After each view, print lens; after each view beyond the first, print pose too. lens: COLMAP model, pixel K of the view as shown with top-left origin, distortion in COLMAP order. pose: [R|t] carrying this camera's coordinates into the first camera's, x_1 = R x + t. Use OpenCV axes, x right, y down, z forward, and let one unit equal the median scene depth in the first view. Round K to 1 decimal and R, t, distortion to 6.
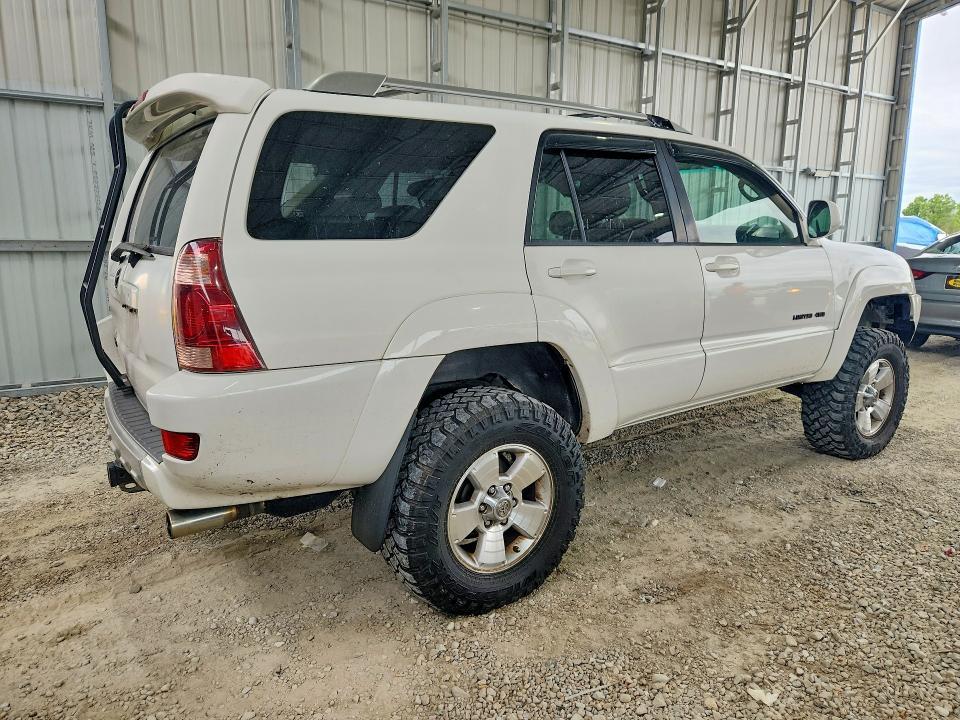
lens RADIAL K [[709.0, 0, 480.0], [0, 709.0, 360.0], [0, 0, 1]] dist [0.005540, -0.001610]
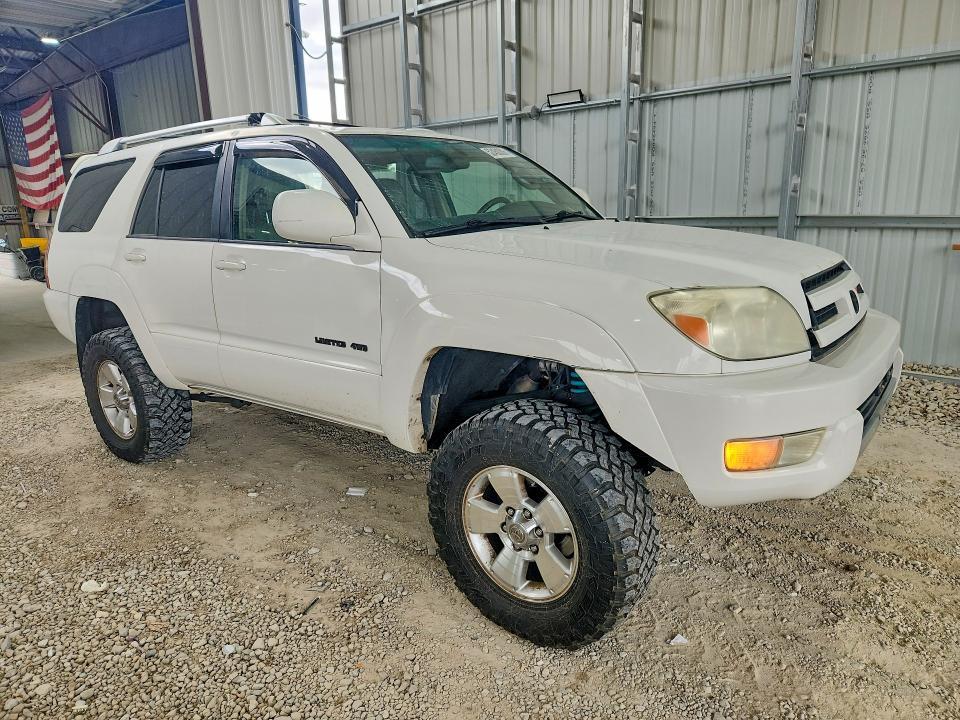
lens RADIAL K [[709.0, 0, 480.0], [0, 709.0, 360.0], [0, 0, 1]] dist [0.005540, -0.001610]
pose [[0.251900, 0.175942, -0.951625, 1.226841], [-0.192201, 0.972842, 0.128988, -0.172129], [0.948475, 0.150411, 0.278875, 0.913430]]
